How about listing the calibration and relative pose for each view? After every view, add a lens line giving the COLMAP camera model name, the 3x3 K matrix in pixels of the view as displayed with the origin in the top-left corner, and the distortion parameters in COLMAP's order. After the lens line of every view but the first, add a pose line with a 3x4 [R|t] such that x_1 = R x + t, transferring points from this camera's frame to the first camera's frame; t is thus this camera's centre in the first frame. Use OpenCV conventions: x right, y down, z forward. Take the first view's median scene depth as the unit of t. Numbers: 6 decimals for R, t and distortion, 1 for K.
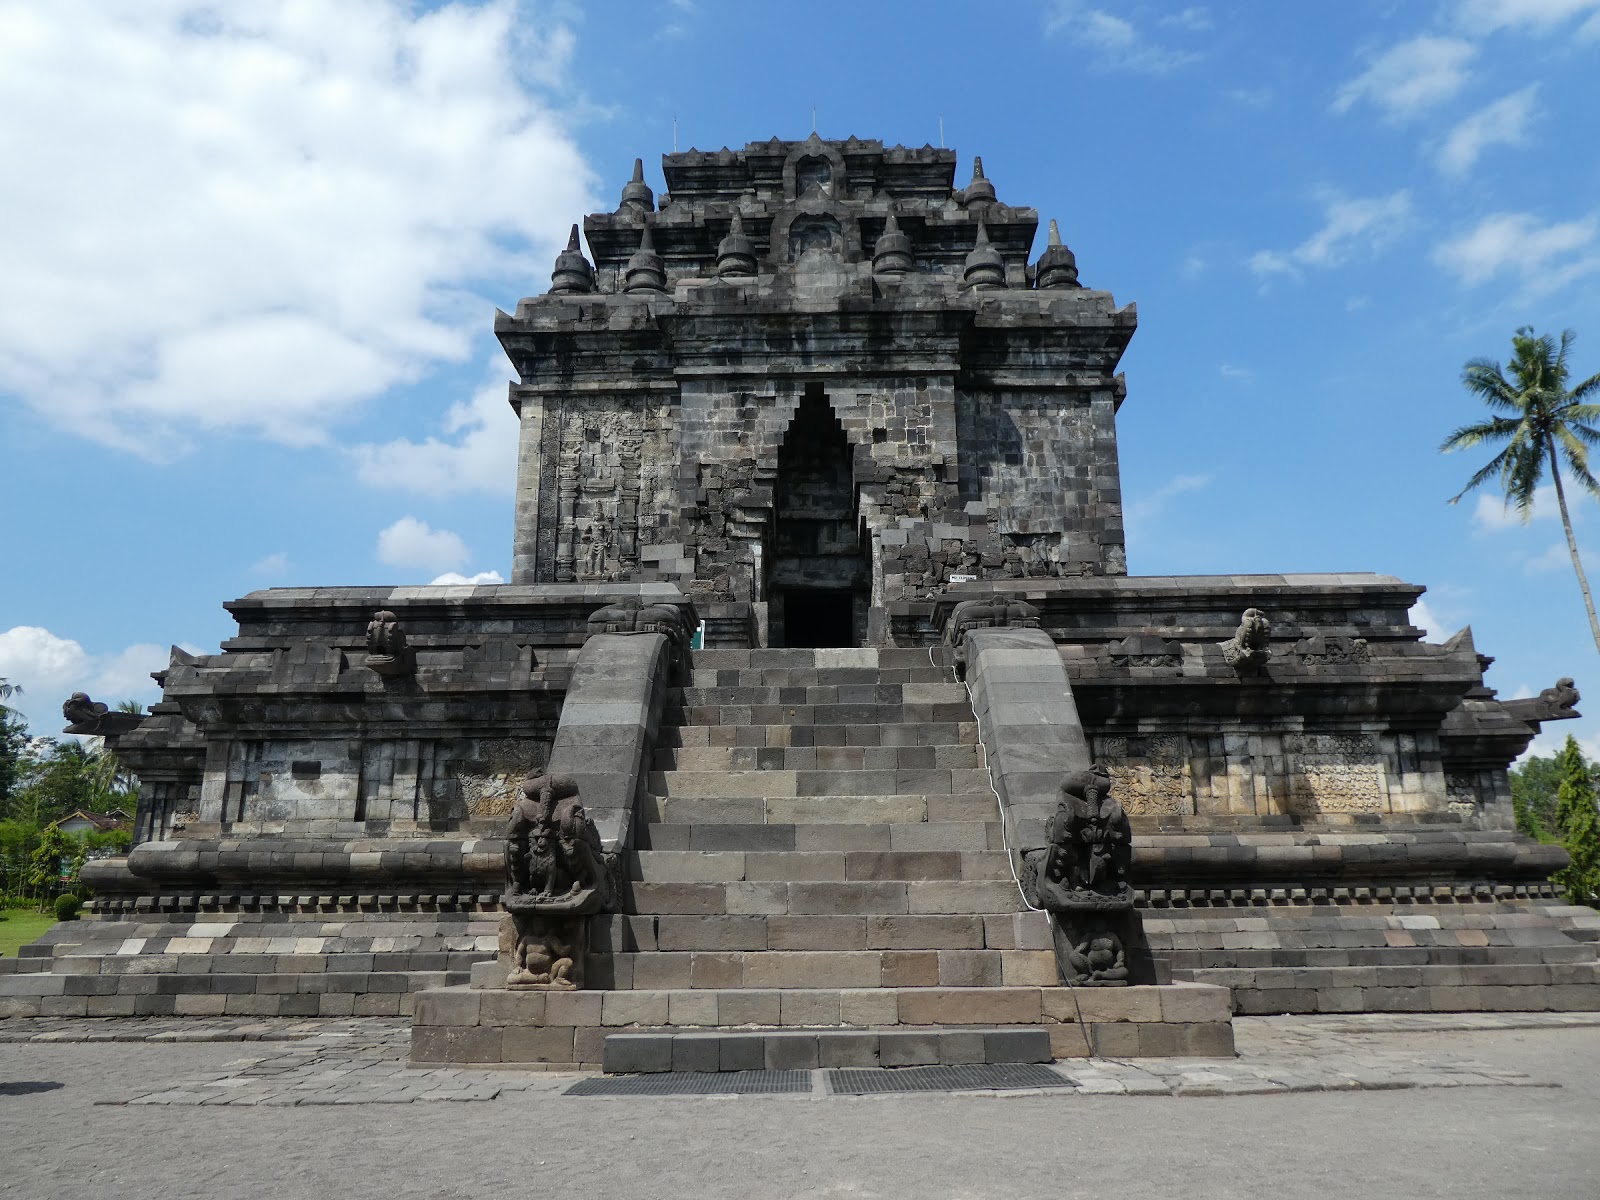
lens RADIAL K [[1189.9, 0, 800.0], [0, 1189.9, 600.0], [0, 0, 1]] dist [0.003511, -0.148916]
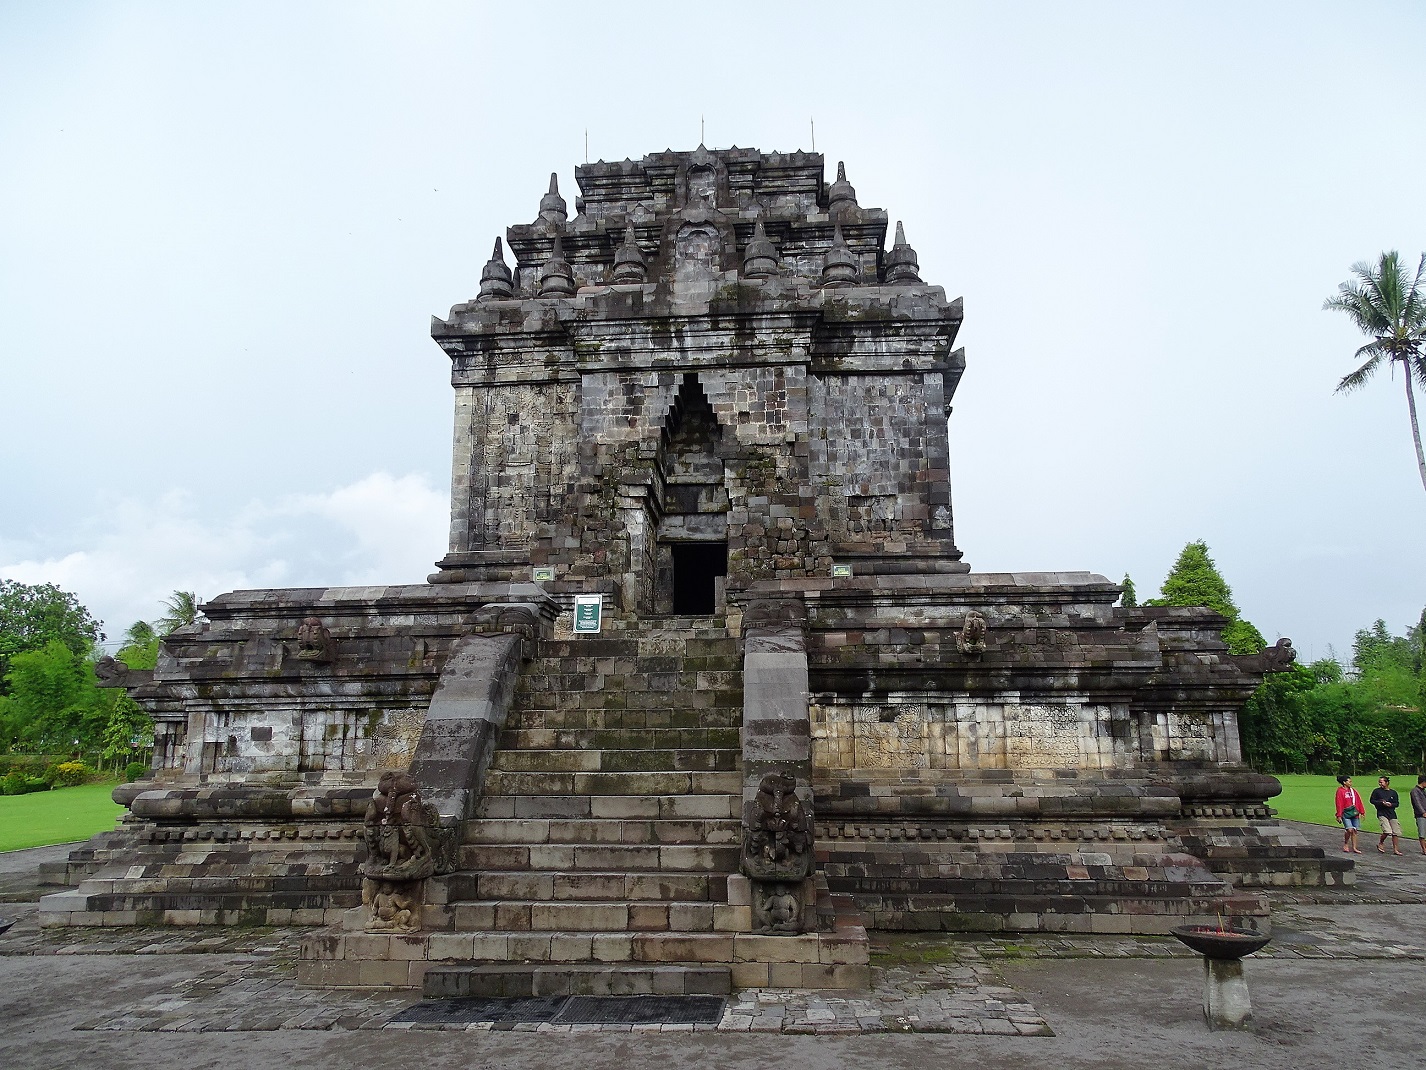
lens RADIAL K [[1060.5, 0, 713.0], [0, 1060.5, 535.0], [0, 0, 1]] dist [0.003511, -0.148916]
pose [[0.997881, -0.011778, -0.063994, 0.101802], [0.015973, 0.997728, 0.065445, -0.088594], [0.063078, -0.066329, 0.995802, -0.084546]]
